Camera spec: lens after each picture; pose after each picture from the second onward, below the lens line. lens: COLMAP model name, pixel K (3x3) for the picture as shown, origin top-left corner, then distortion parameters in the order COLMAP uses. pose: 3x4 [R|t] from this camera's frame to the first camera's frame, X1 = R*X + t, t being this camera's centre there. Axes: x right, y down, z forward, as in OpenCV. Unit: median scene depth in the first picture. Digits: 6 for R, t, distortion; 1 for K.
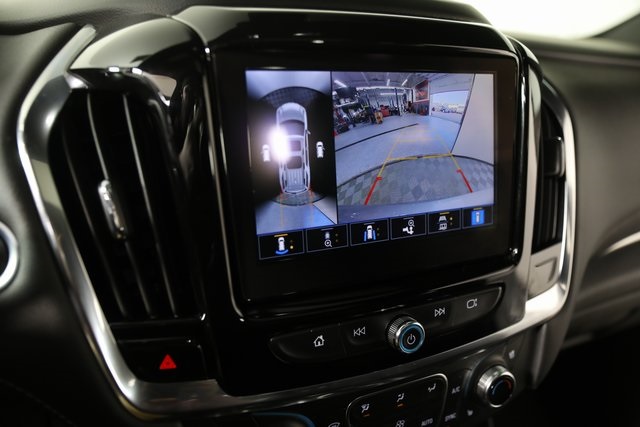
lens RADIAL K [[511.6, 0, 320.0], [0, 511.6, 213.5], [0, 0, 1]] dist [-0.072271, 0.010786]
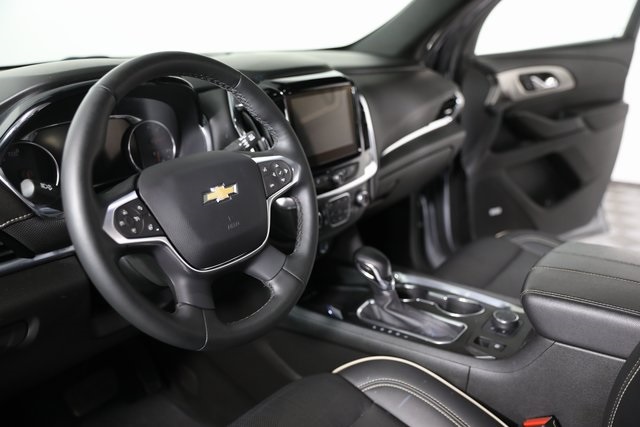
lens RADIAL K [[575.3, 0, 320.0], [0, 575.3, 213.5], [0, 0, 1]] dist [-0.047999, -0.002185]
pose [[0.878395, -0.185214, 0.440589, -1.386804], [0.178764, 0.982267, 0.056524, 0.212241], [-0.443245, 0.029111, 0.895928, -1.913489]]
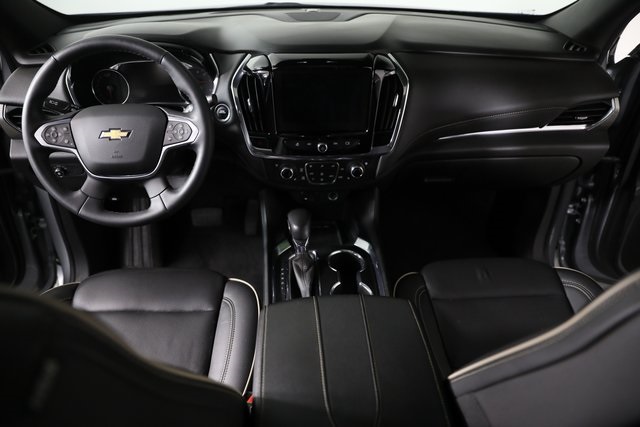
lens RADIAL K [[432.2, 0, 320.0], [0, 432.2, 213.5], [0, 0, 1]] dist [-0.115913, 0.080832]
pose [[0.928344, 0.189920, -0.319544, 1.133398], [-0.098608, 0.954653, 0.280917, -0.161788], [0.358406, -0.229278, 0.904973, -1.755750]]
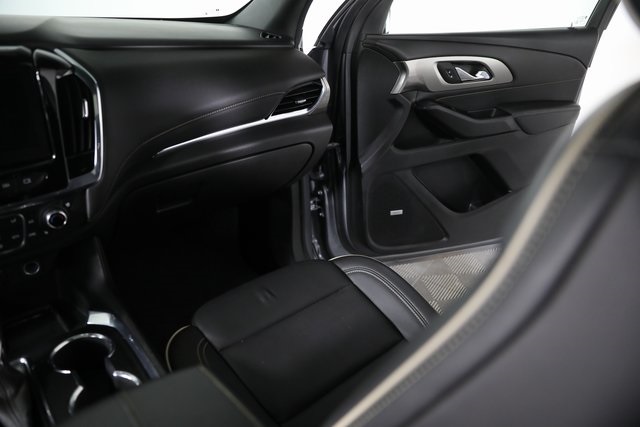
lens RADIAL K [[432.2, 0, 320.0], [0, 432.2, 213.5], [0, 0, 1]] dist [-0.115913, 0.080832]
pose [[0.953368, -0.131111, 0.271844, 1.013144], [0.089375, 0.982958, 0.160642, 0.138819], [-0.288273, -0.128855, 0.948839, -1.120067]]
